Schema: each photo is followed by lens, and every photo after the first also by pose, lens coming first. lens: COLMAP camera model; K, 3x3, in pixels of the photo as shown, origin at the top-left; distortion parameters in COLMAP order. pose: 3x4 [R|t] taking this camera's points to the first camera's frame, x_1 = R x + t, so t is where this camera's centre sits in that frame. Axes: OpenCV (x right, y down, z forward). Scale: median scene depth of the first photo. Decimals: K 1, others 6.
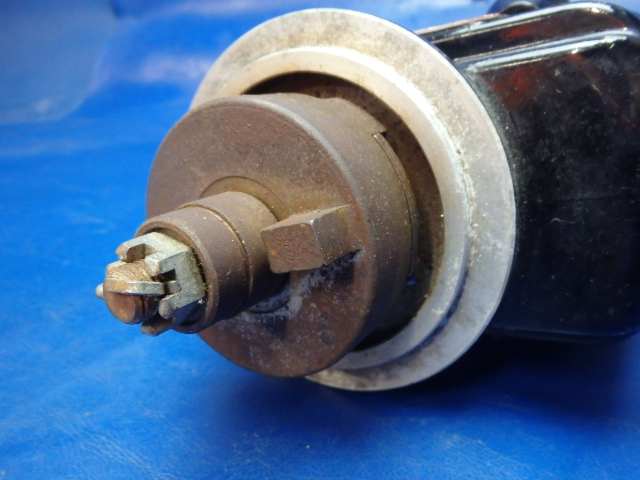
lens RADIAL K [[514.9, 0, 320.0], [0, 514.9, 240.0], [0, 0, 1]] dist [-0.004881, -0.002368]
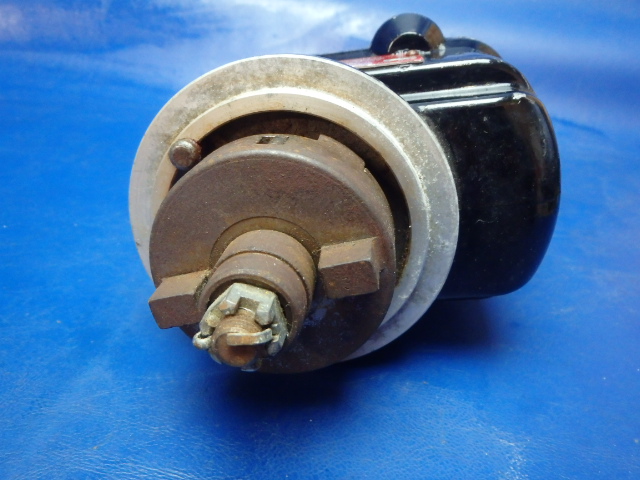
lens RADIAL K [[514.9, 0, 320.0], [0, 514.9, 240.0], [0, 0, 1]] dist [-0.004881, -0.002368]
pose [[0.905385, -0.128151, 0.404790, -0.508062], [0.080877, 0.987961, 0.131880, -0.207353], [-0.416817, -0.086664, 0.904850, -0.090165]]
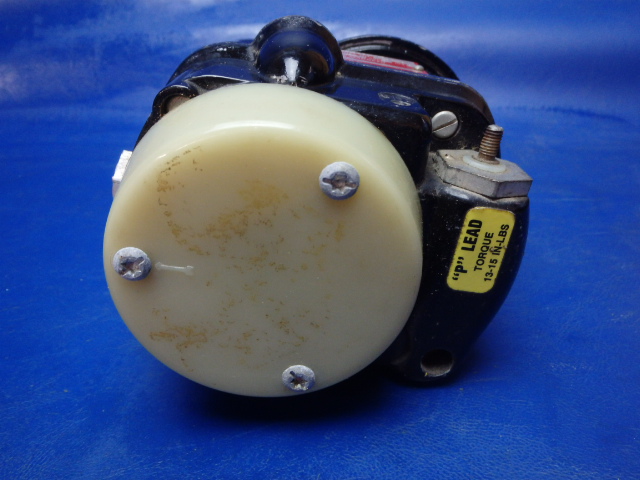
lens RADIAL K [[514.9, 0, 320.0], [0, 514.9, 240.0], [0, 0, 1]] dist [-0.004881, -0.002368]
pose [[0.899418, -0.210940, 0.382820, -0.448434], [0.194022, 0.977499, 0.082774, -0.205408], [-0.391666, -0.000173, 0.920107, 0.078314]]
